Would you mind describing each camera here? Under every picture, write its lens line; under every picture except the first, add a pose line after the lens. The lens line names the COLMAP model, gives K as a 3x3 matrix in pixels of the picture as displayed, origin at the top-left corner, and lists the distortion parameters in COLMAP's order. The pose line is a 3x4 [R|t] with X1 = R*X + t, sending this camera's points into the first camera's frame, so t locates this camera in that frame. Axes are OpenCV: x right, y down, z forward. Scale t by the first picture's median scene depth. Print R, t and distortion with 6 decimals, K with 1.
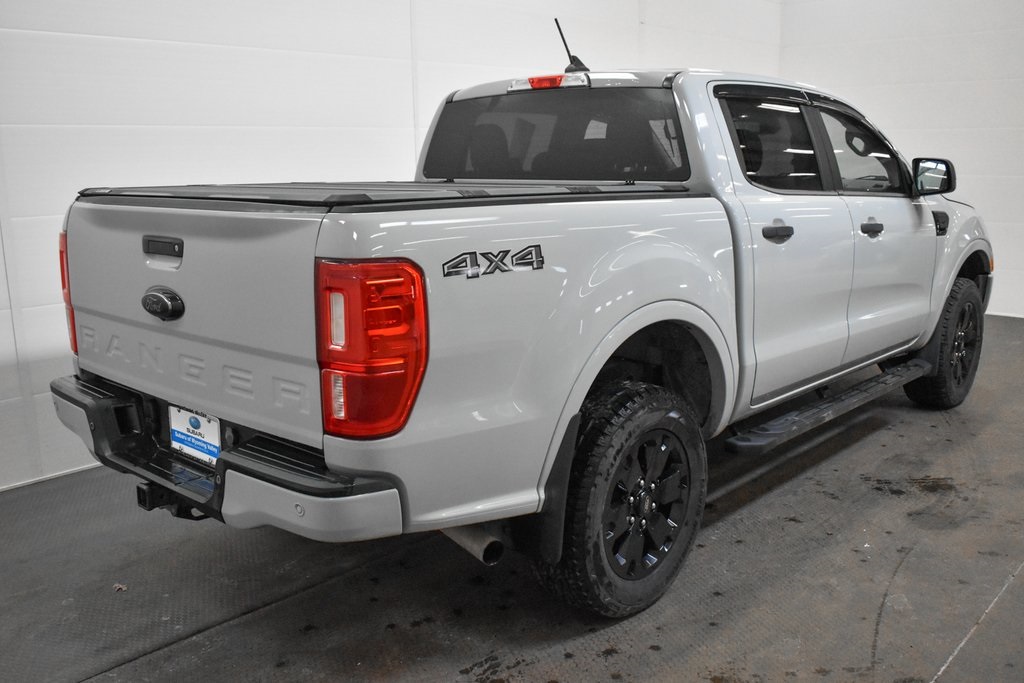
lens RADIAL K [[913.5, 0, 512.9], [0, 913.5, 354.3], [0, 0, 1]] dist [-0.005838, -0.004049]
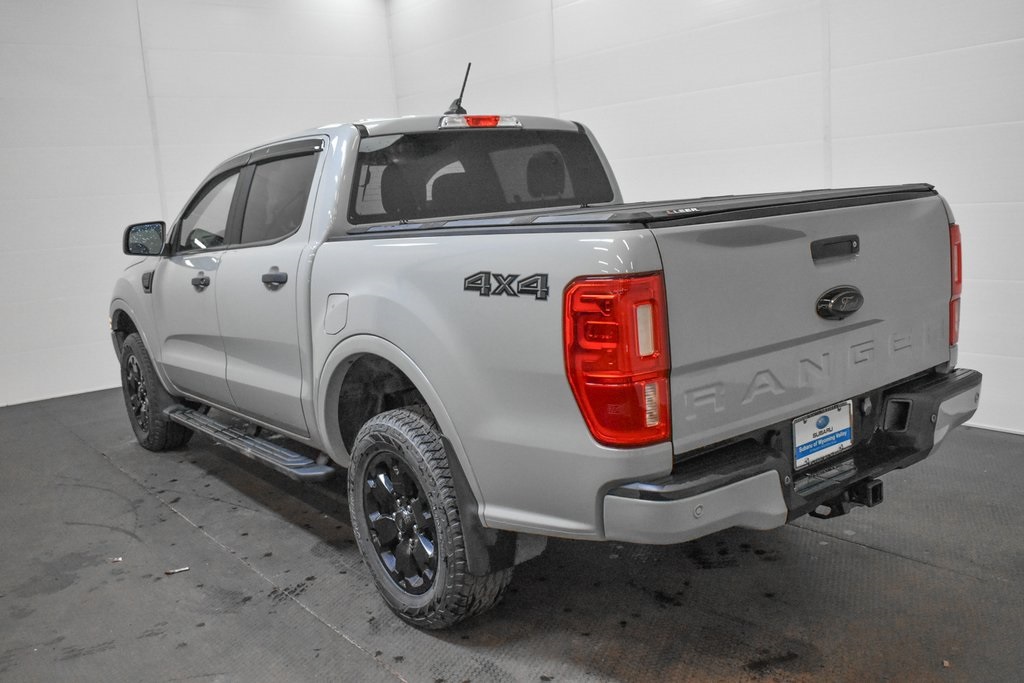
lens RADIAL K [[888.9, 0, 481.9], [0, 888.9, 338.4], [0, 0, 1]] dist [-0.034743, -0.002854]
pose [[0.199512, -0.164910, 0.965919, -1.388653], [0.277358, 0.954929, 0.105745, -0.227944], [-0.939823, 0.246809, 0.236259, 1.125056]]
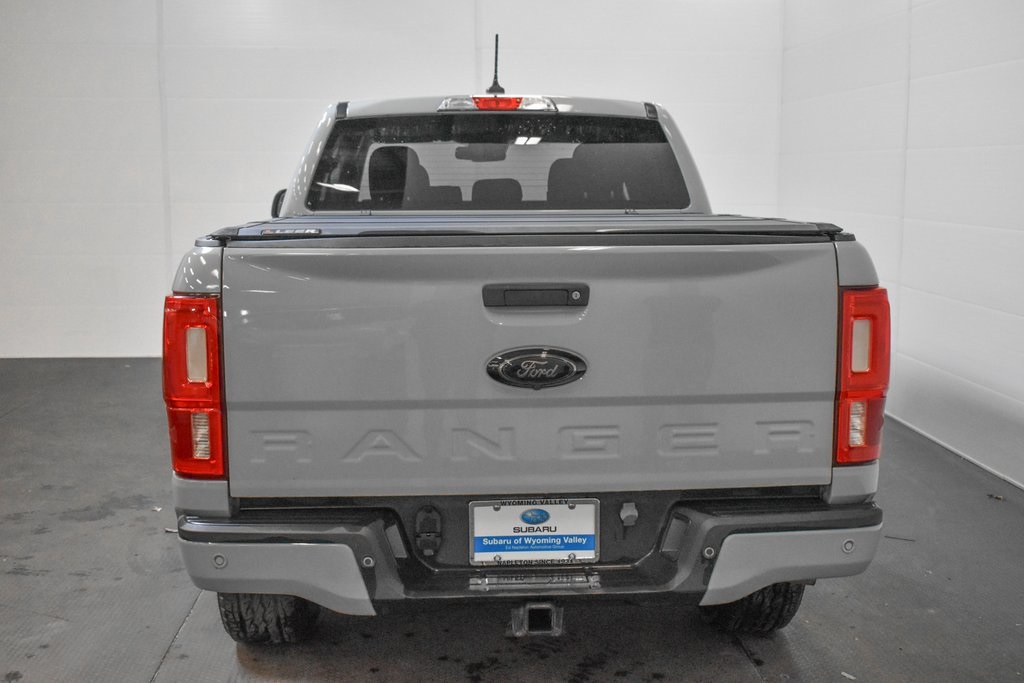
lens RADIAL K [[1110.5, 0, 500.9], [0, 1110.5, 332.5], [0, 0, 1]] dist [-0.015040, -0.006585]
pose [[0.708197, -0.095539, 0.699521, -1.050532], [0.149983, 0.988545, -0.016830, -0.072562], [-0.689900, 0.116835, 0.714414, 0.320651]]
